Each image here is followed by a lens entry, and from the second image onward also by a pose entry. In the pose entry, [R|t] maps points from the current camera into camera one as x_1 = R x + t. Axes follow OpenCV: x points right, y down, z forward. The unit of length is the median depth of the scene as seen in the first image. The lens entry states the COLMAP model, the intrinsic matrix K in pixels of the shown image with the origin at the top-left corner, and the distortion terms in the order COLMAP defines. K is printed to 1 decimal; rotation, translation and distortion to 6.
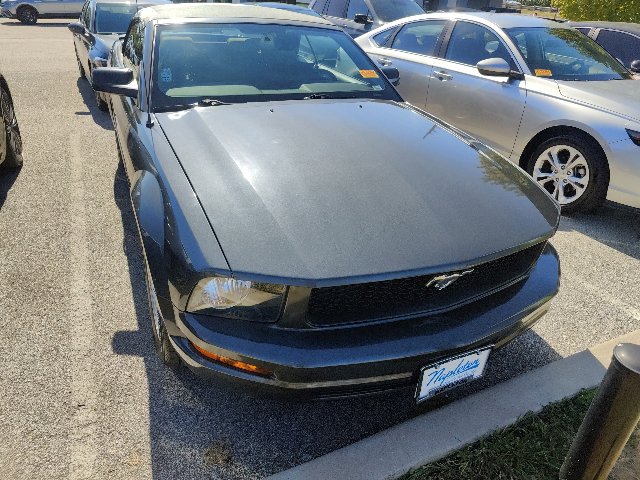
lens RADIAL K [[453.8, 0, 318.9], [0, 453.8, 238.3], [0, 0, 1]] dist [0.006117, -0.005391]
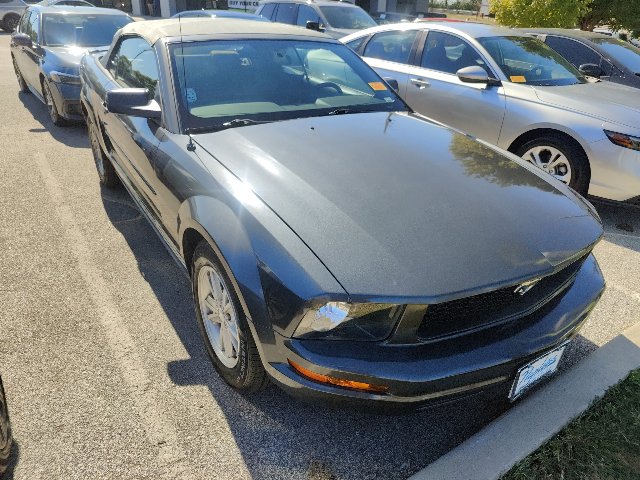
lens RADIAL K [[451.1, 0, 320.0], [0, 451.1, 240.0], [0, 0, 1]] dist [0.002051, -0.002549]
pose [[0.989217, -0.069881, 0.128711, -0.163891], [0.069952, 0.997542, 0.003975, -0.025254], [-0.128672, 0.005071, 0.991674, 0.001388]]
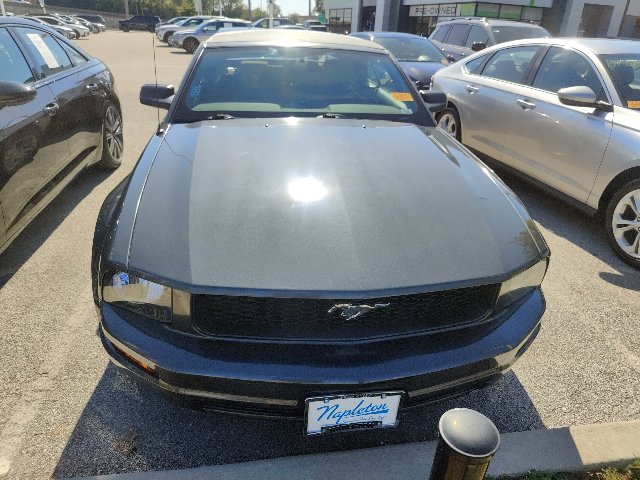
lens RADIAL K [[458.5, 0, 320.0], [0, 458.5, 241.2], [0, 0, 1]] dist [-0.000023, -0.023080]
pose [[0.956932, 0.111898, -0.267882, 0.216138], [-0.126020, 0.991372, -0.036063, -0.001593], [0.261535, 0.068268, 0.962777, 0.037593]]
